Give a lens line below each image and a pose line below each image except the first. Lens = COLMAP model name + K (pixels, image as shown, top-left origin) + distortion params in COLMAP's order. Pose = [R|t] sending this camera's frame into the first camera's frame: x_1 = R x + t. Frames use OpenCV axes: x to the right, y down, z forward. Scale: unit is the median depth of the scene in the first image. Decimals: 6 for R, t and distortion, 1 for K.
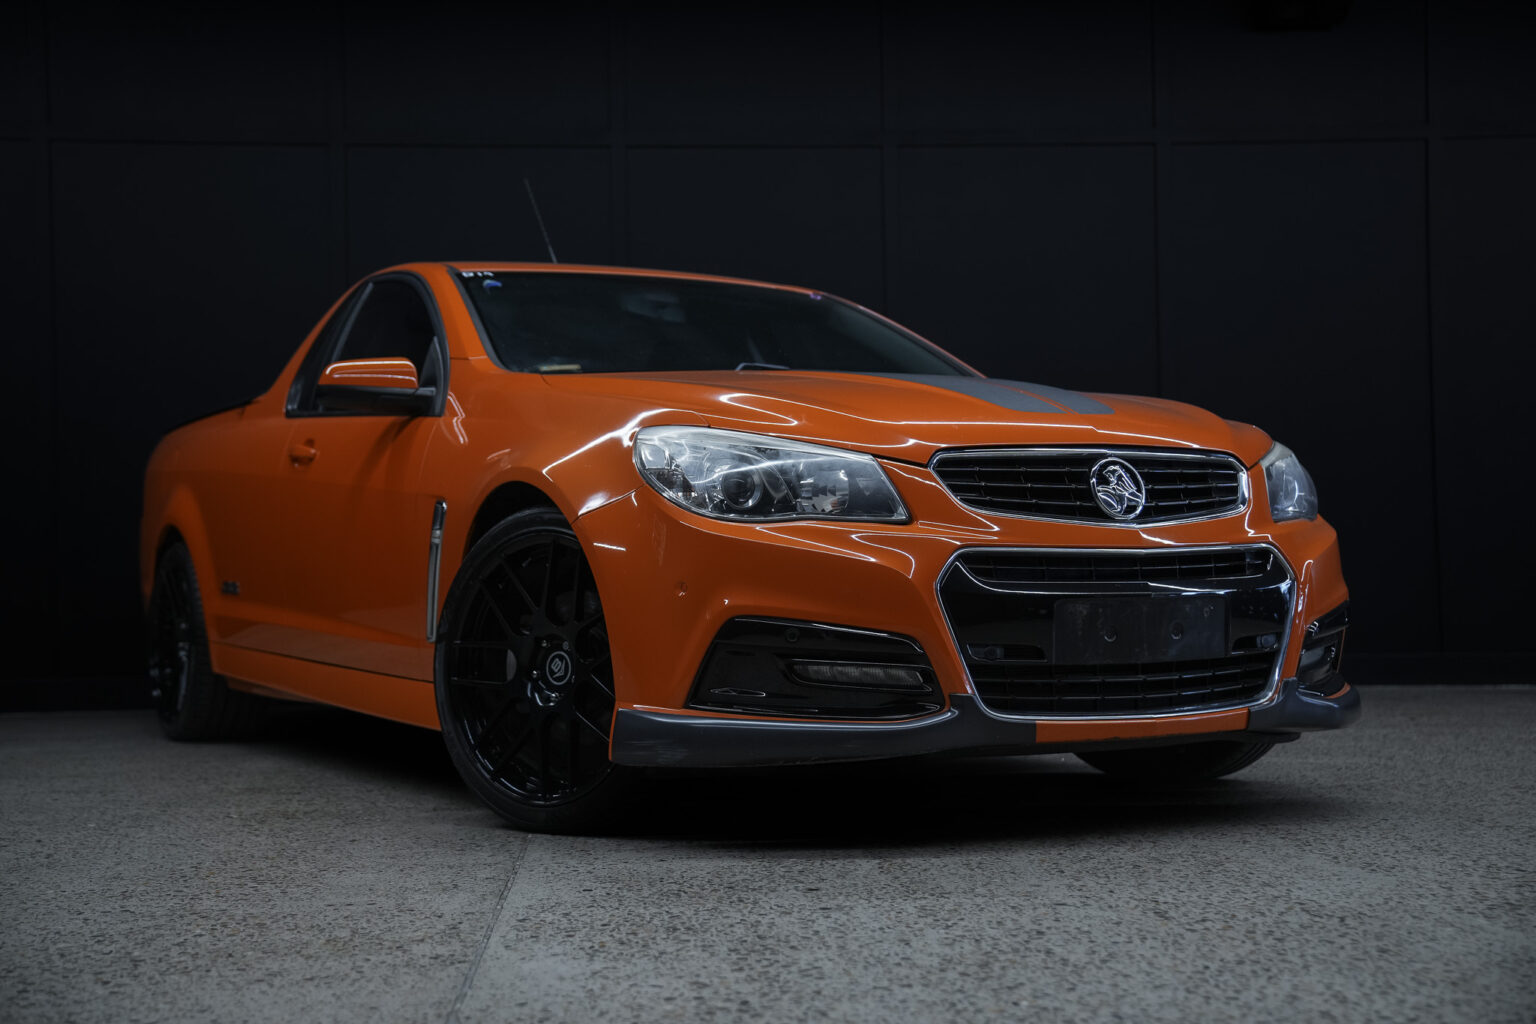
lens RADIAL K [[2033.2, 0, 767.4], [0, 2033.2, 498.7], [0, 0, 1]] dist [0.144013, 0.000000]
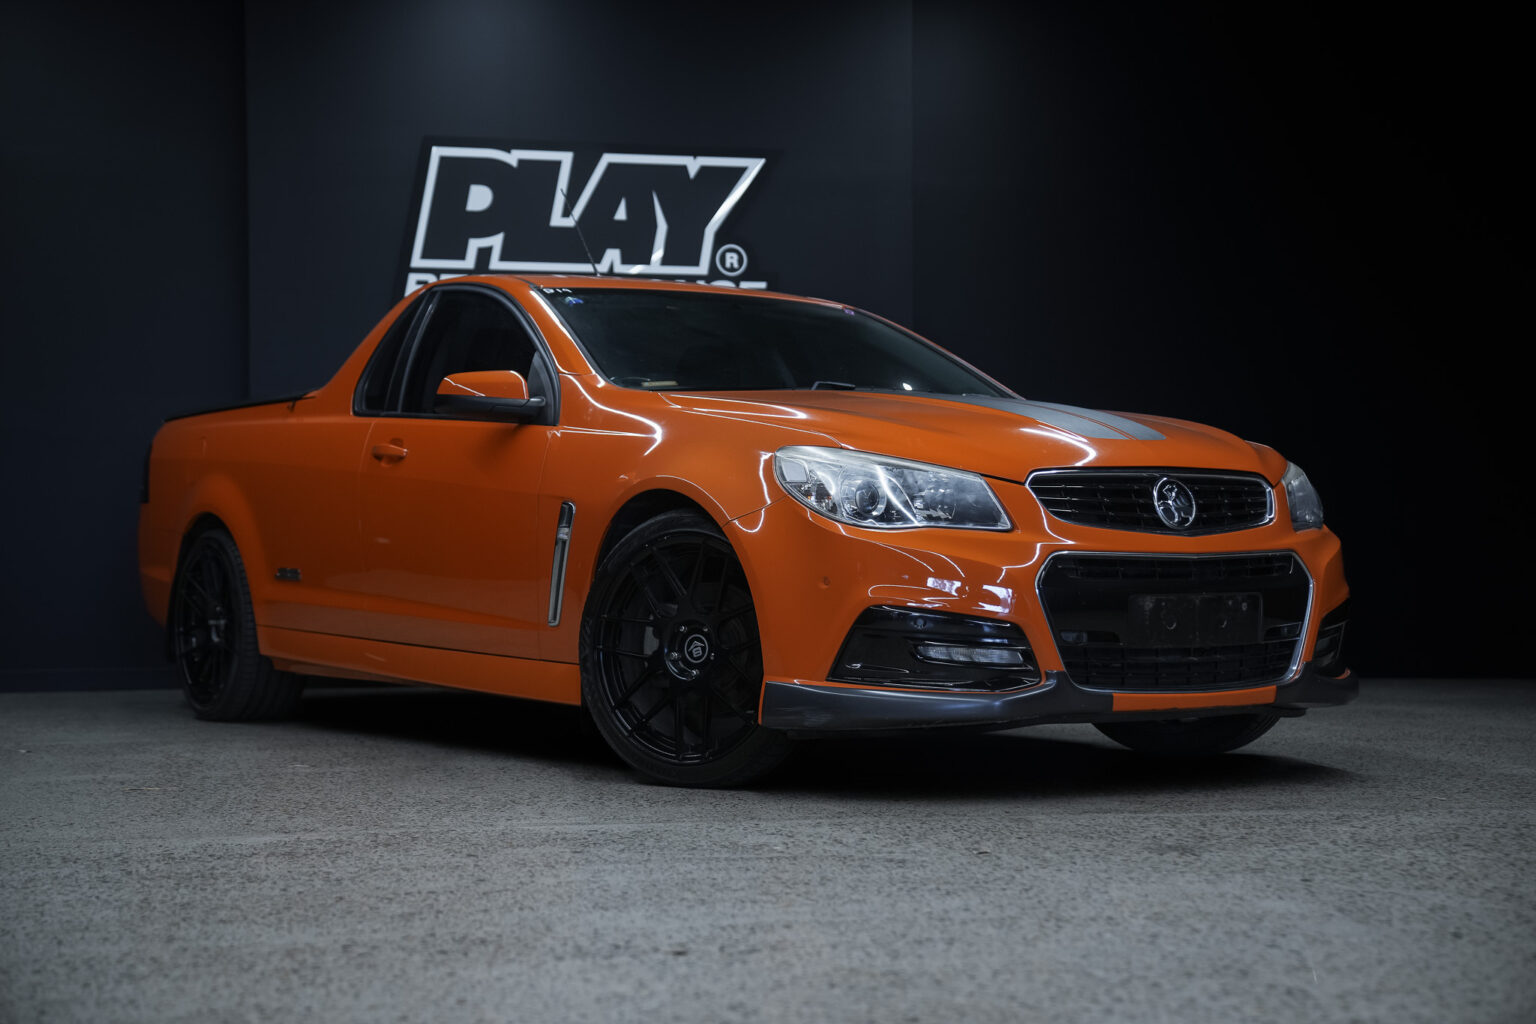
lens RADIAL K [[2318.0, 0, 769.9], [0, 2318.0, 508.6], [0, 0, 1]] dist [0.194607, 0.000000]
pose [[0.997245, 0.013160, 0.073000, -0.052613], [-0.014265, 0.999791, 0.014645, -0.005902], [-0.072792, -0.015646, 0.997224, -0.112375]]
